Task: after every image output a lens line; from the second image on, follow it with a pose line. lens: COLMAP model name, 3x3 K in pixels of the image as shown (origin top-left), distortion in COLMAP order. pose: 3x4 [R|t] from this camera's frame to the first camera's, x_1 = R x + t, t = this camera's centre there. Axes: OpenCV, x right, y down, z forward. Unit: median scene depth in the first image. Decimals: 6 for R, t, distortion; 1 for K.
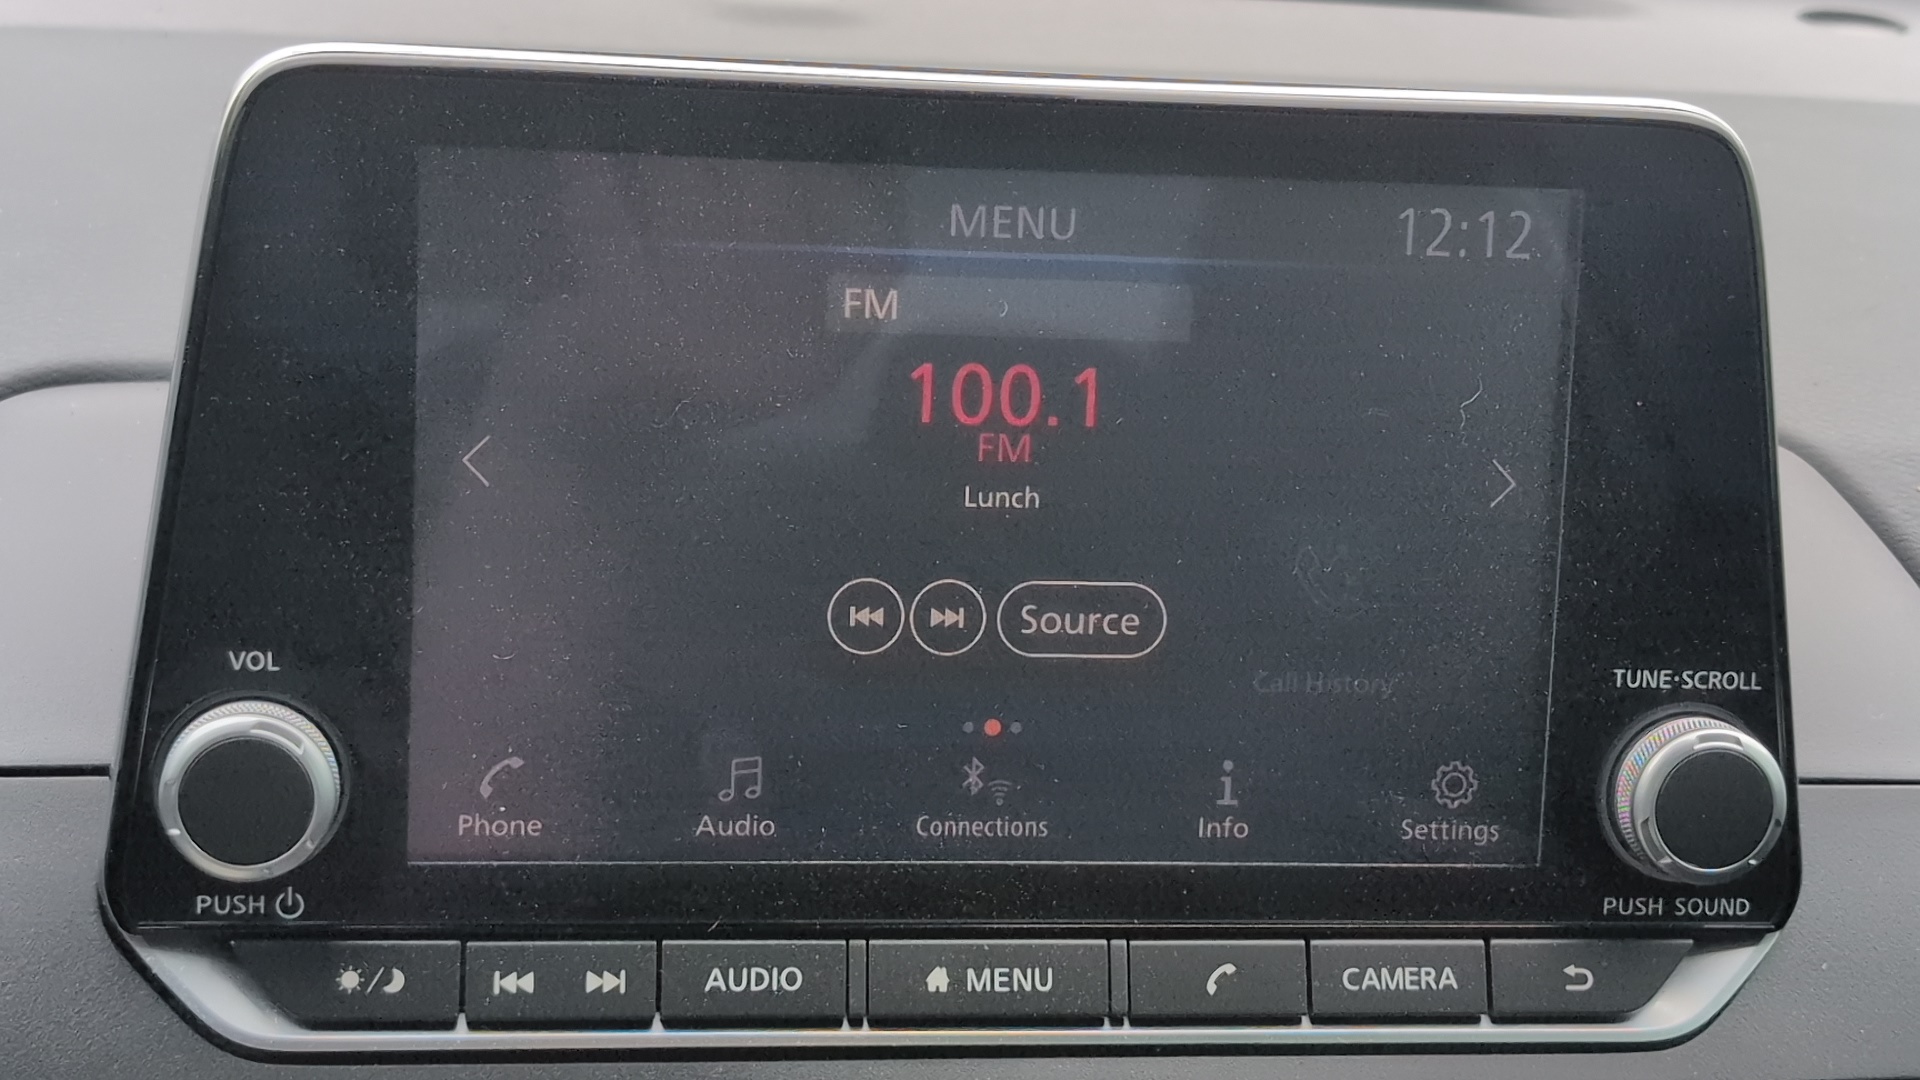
lens RADIAL K [[3231.8, 0, 986.0], [0, 3231.8, 540.1], [0, 0, 1]] dist [0.235211, -0.951173]
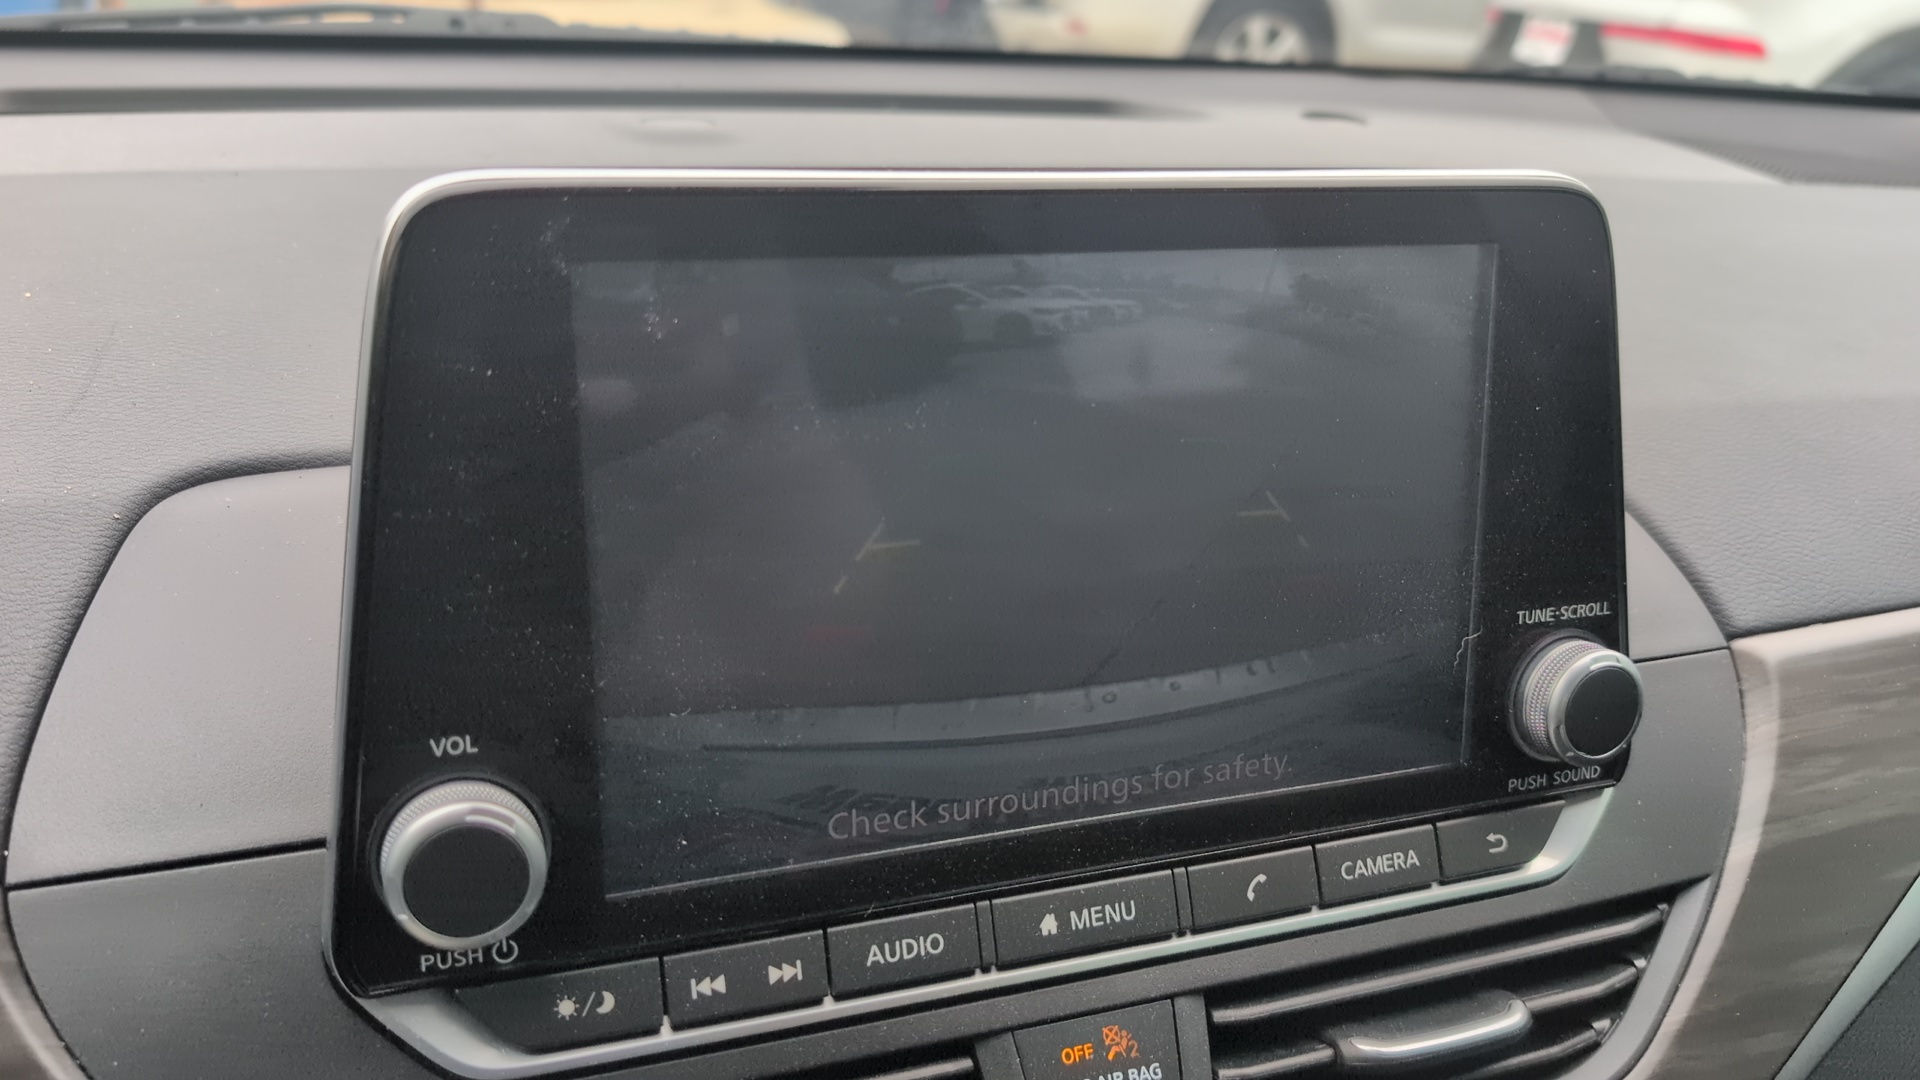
lens RADIAL K [[1641.9, 0, 995.6], [0, 1641.9, 535.4], [0, 0, 1]] dist [0.038031, -0.100280]
pose [[0.976485, -0.089829, 0.195978, -0.143235], [0.075120, 0.993858, 0.081256, -0.062098], [-0.202074, -0.064624, 0.977236, 0.411128]]
